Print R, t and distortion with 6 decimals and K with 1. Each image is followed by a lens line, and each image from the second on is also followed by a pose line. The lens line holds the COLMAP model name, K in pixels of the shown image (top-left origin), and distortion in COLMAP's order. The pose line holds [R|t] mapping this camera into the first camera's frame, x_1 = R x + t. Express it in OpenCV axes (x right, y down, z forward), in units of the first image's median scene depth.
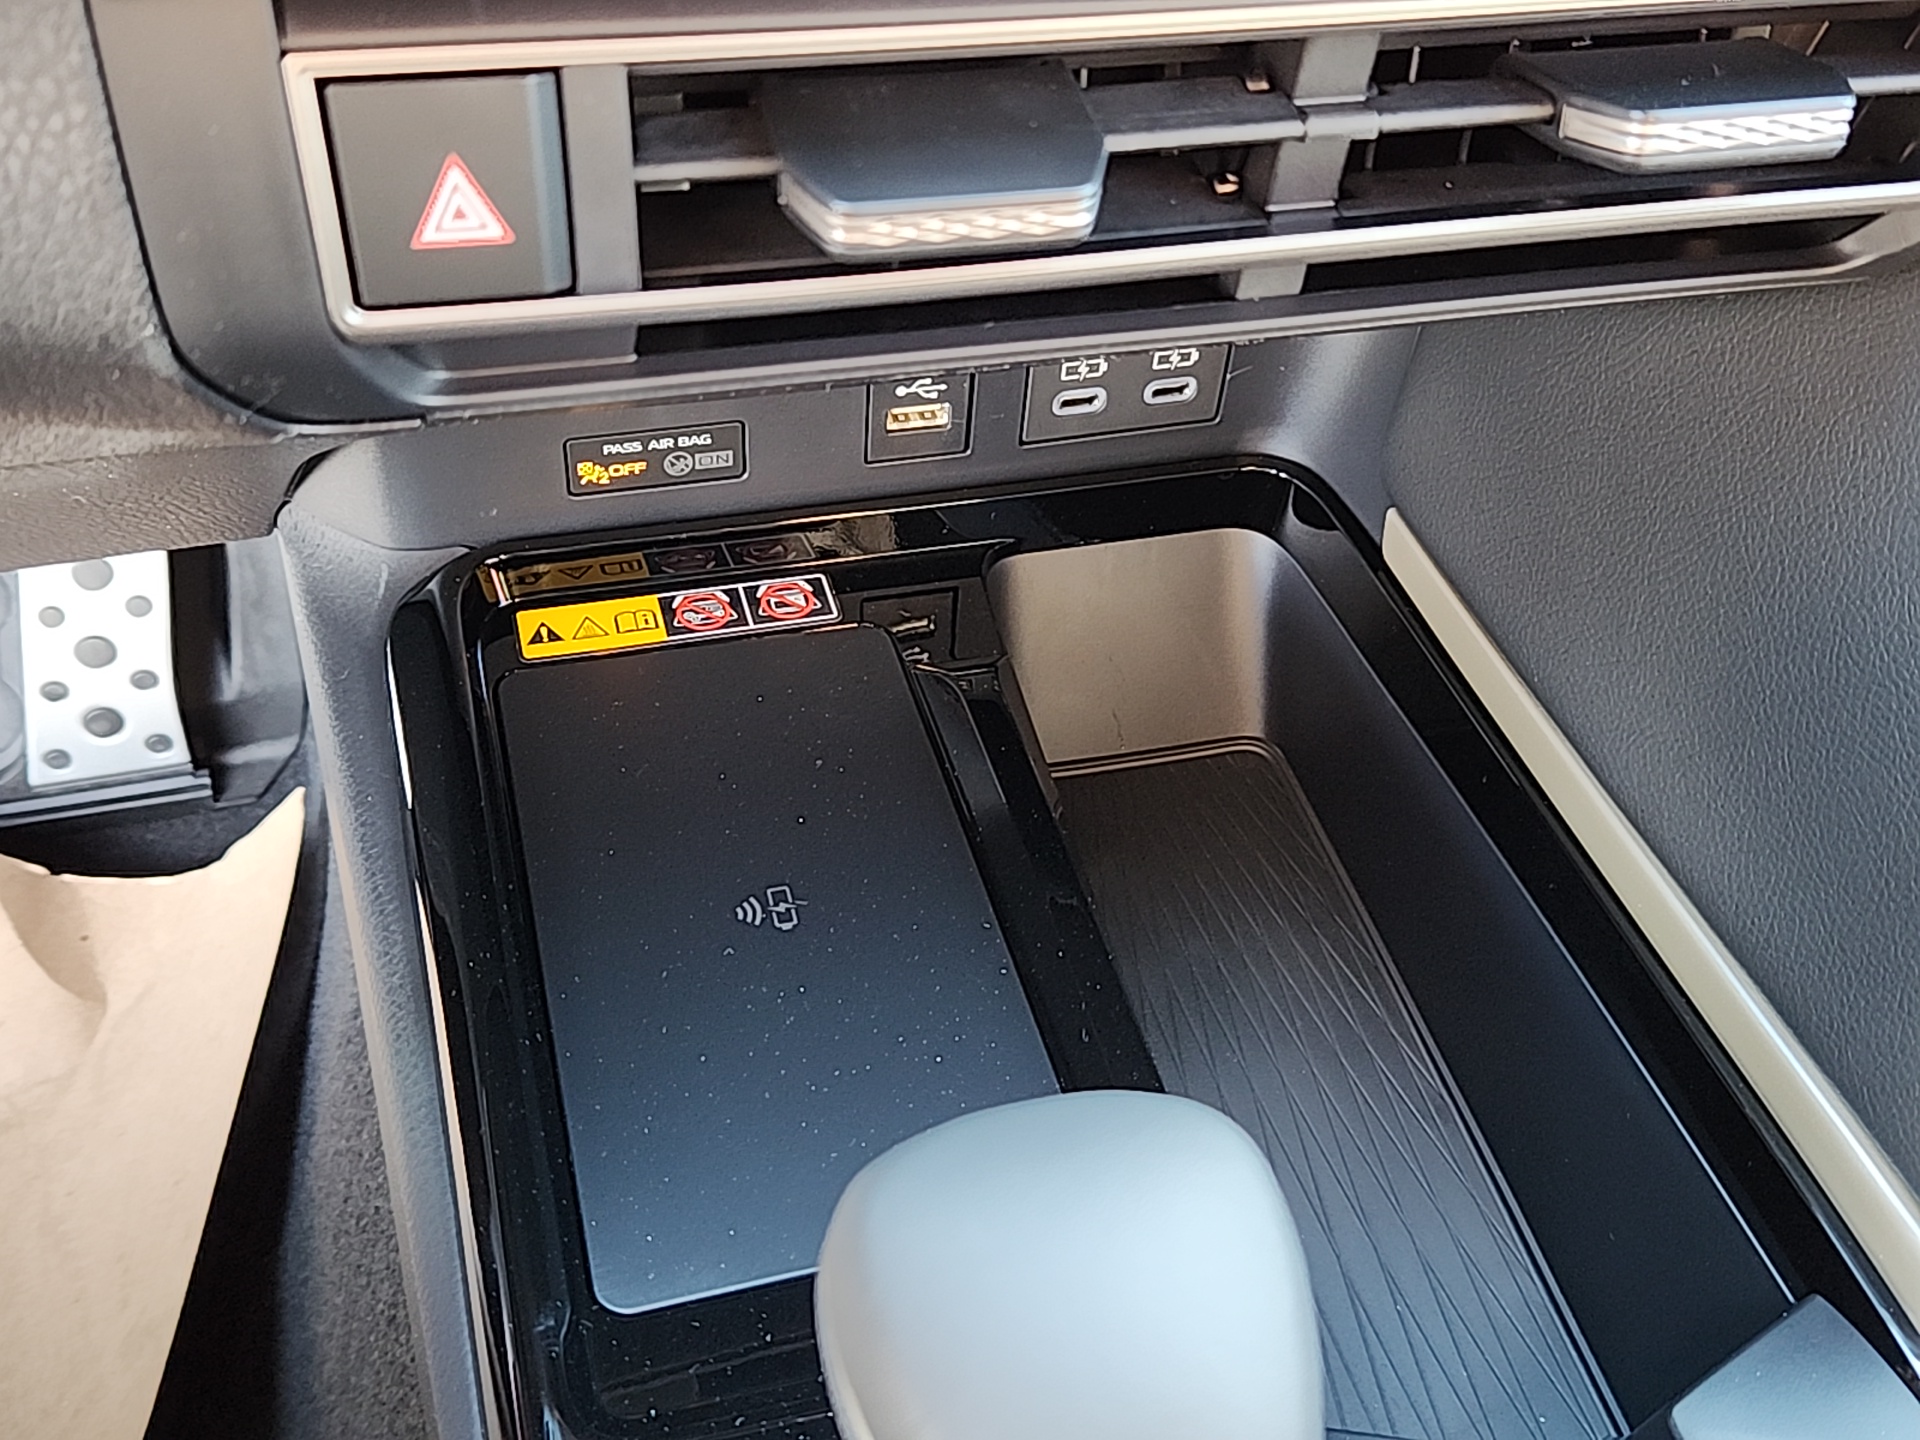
lens RADIAL K [[1969.9, 0, 960.0], [0, 1969.9, 720.0], [0, 0, 1]] dist [0.061738, -0.099946]
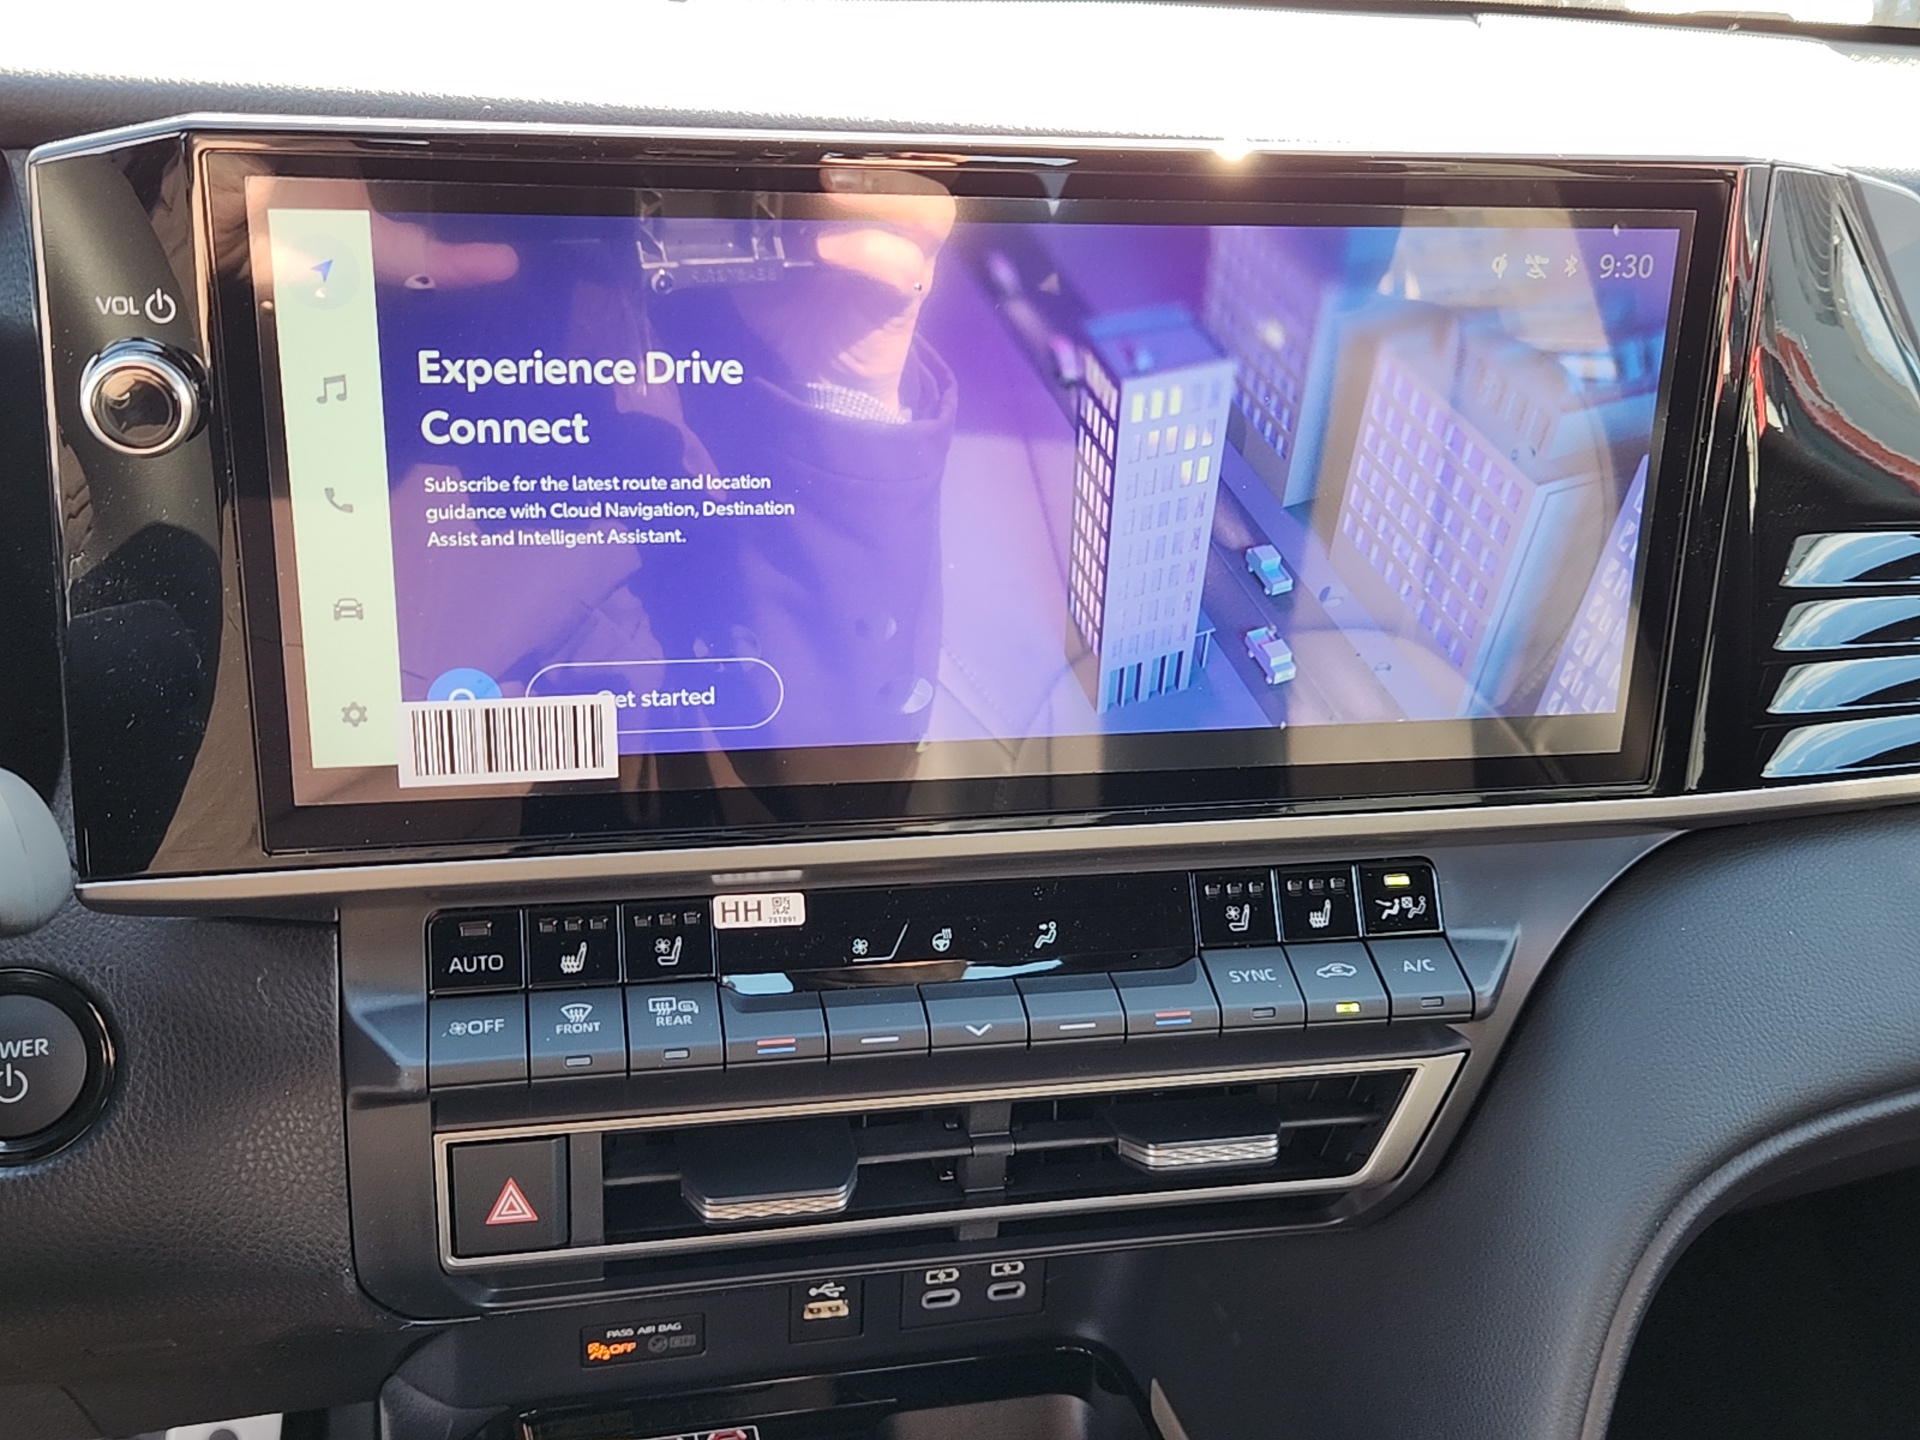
lens RADIAL K [[1969.9, 0, 960.0], [0, 1969.9, 720.0], [0, 0, 1]] dist [0.061738, -0.099946]
pose [[0.998987, -0.012337, -0.043284, 0.229413], [-0.007232, 0.905205, -0.424913, 0.112290], [0.044423, 0.424796, 0.904199, -0.779779]]
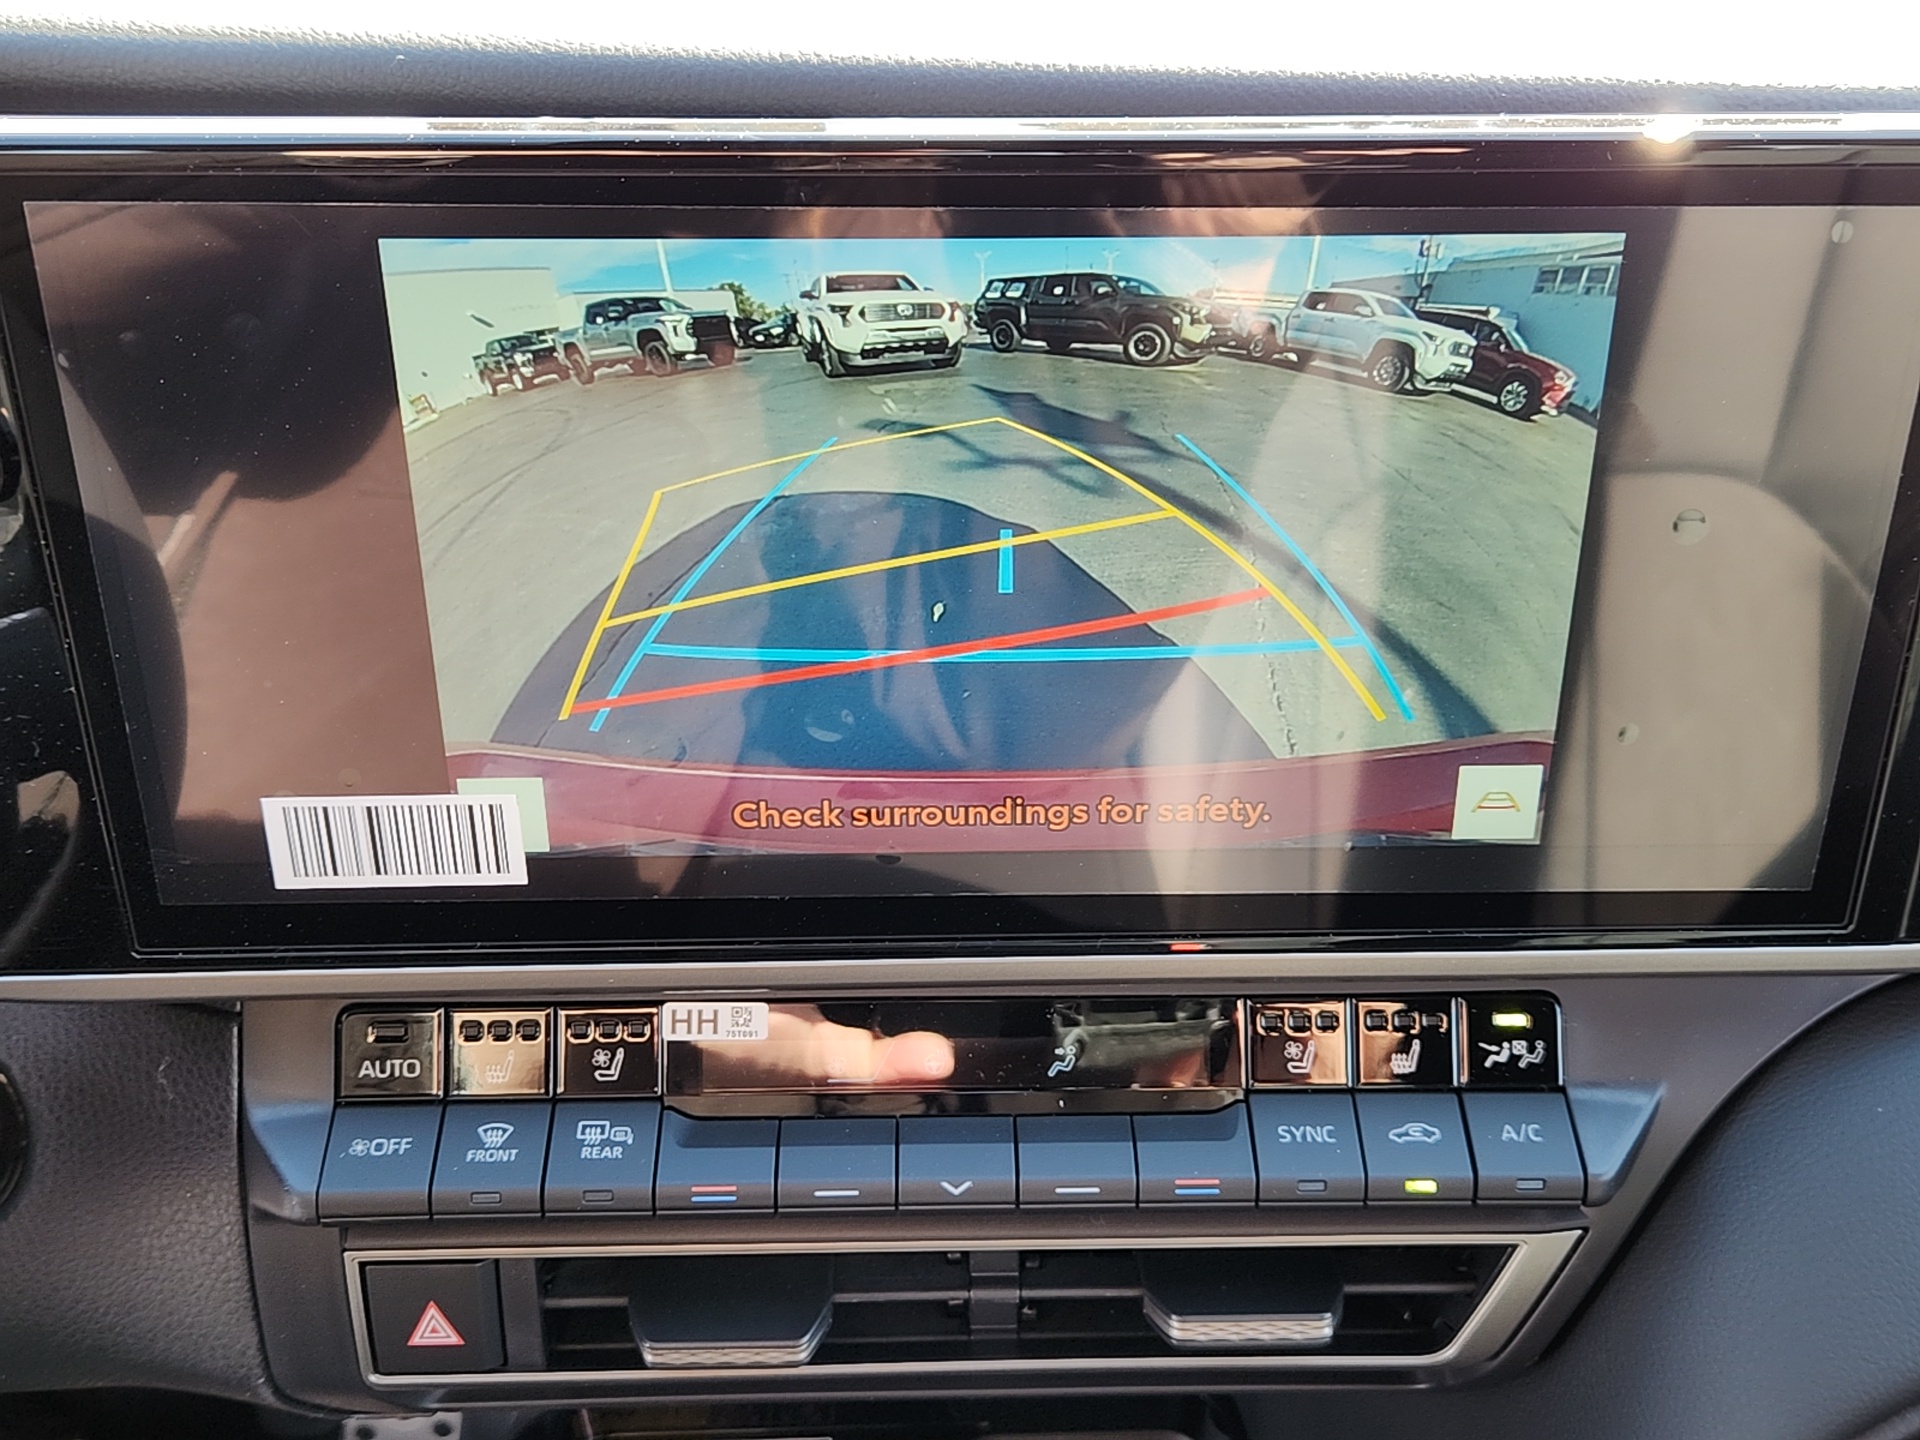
lens RADIAL K [[1969.9, 0, 960.0], [0, 1969.9, 720.0], [0, 0, 1]] dist [0.061738, -0.099946]
pose [[0.974838, 0.048325, -0.217614, 0.454468], [-0.113747, 0.947399, -0.299161, -0.241387], [0.191711, 0.316386, 0.929057, -0.579303]]
